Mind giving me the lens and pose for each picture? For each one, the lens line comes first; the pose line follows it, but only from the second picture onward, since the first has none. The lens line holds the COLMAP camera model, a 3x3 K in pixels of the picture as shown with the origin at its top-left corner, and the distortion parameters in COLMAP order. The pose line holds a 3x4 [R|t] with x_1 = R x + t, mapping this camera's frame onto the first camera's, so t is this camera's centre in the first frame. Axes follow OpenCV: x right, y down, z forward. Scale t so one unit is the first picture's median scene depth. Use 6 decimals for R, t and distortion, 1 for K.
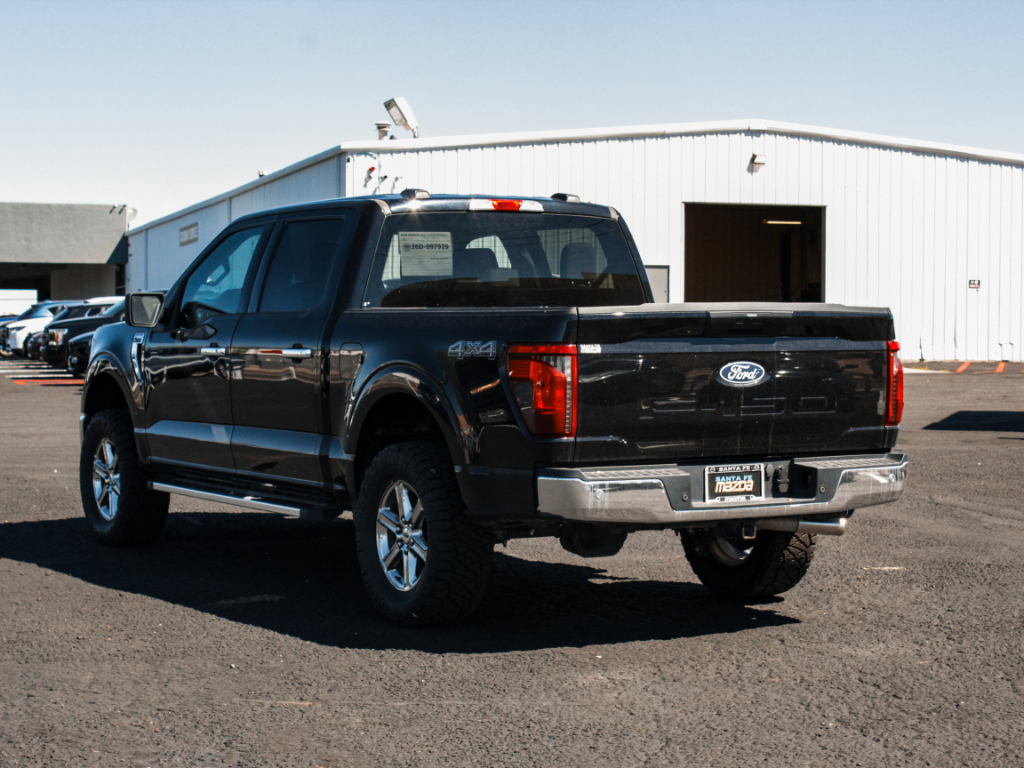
lens RADIAL K [[2164.0, 0, 512.7], [0, 2164.0, 384.9], [0, 0, 1]] dist [-0.012962, 0.000000]
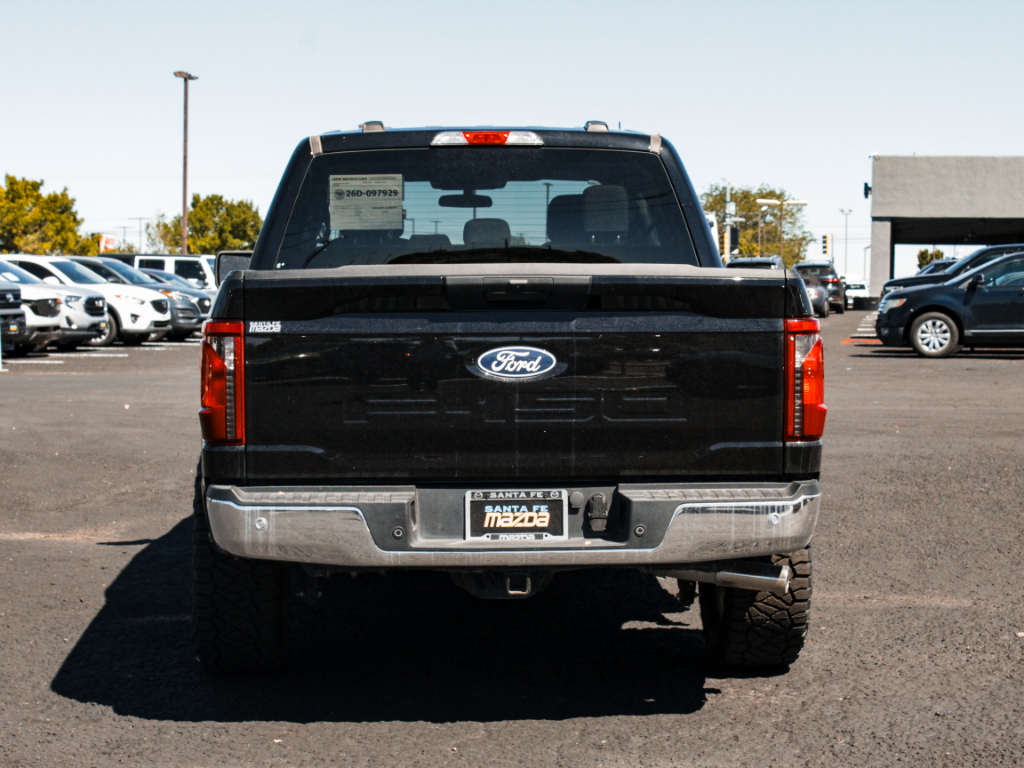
lens RADIAL K [[2164.0, 0, 508.8], [0, 2164.0, 385.3], [0, 0, 1]] dist [-0.012962, 0.000000]
pose [[0.881390, 0.024406, -0.471758, 0.437120], [-0.014649, 0.999596, 0.024344, -0.015145], [0.472161, -0.014546, 0.881392, 0.365589]]
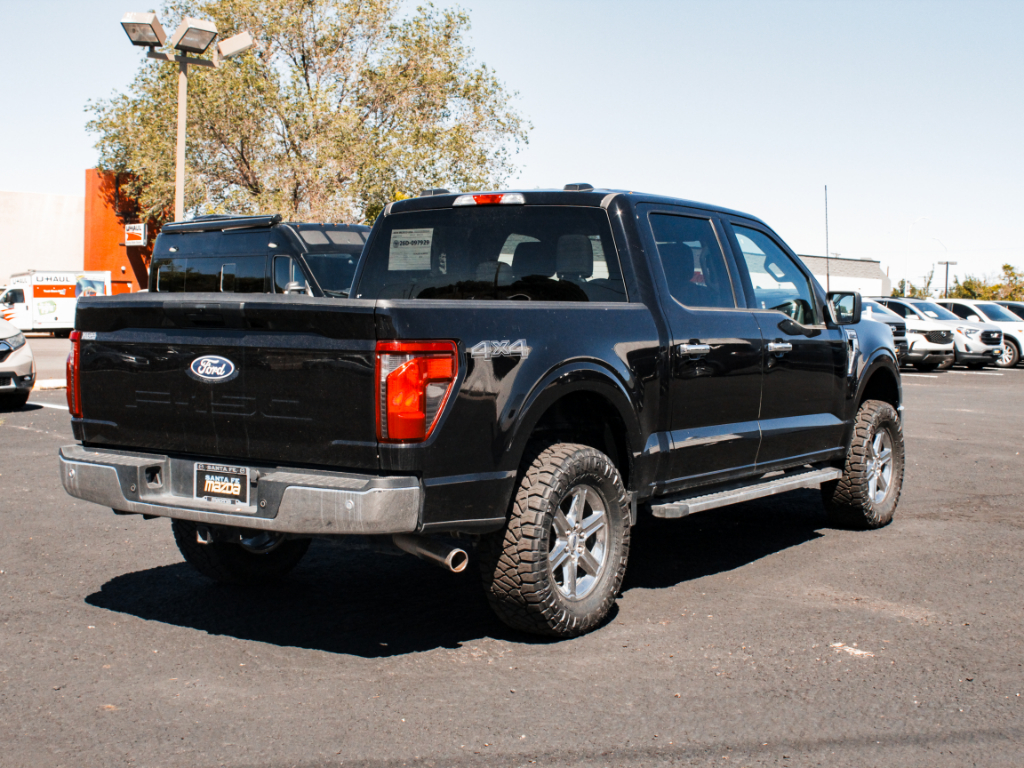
lens RADIAL K [[1518.0, 0, 513.1], [0, 1518.0, 382.5], [0, 0, 1]] dist [-0.131628, 0.000000]
pose [[0.421449, 0.054314, -0.905224, 0.749155], [-0.045436, 0.998216, 0.038740, -0.030227], [0.905713, 0.024803, 0.423165, 0.833328]]
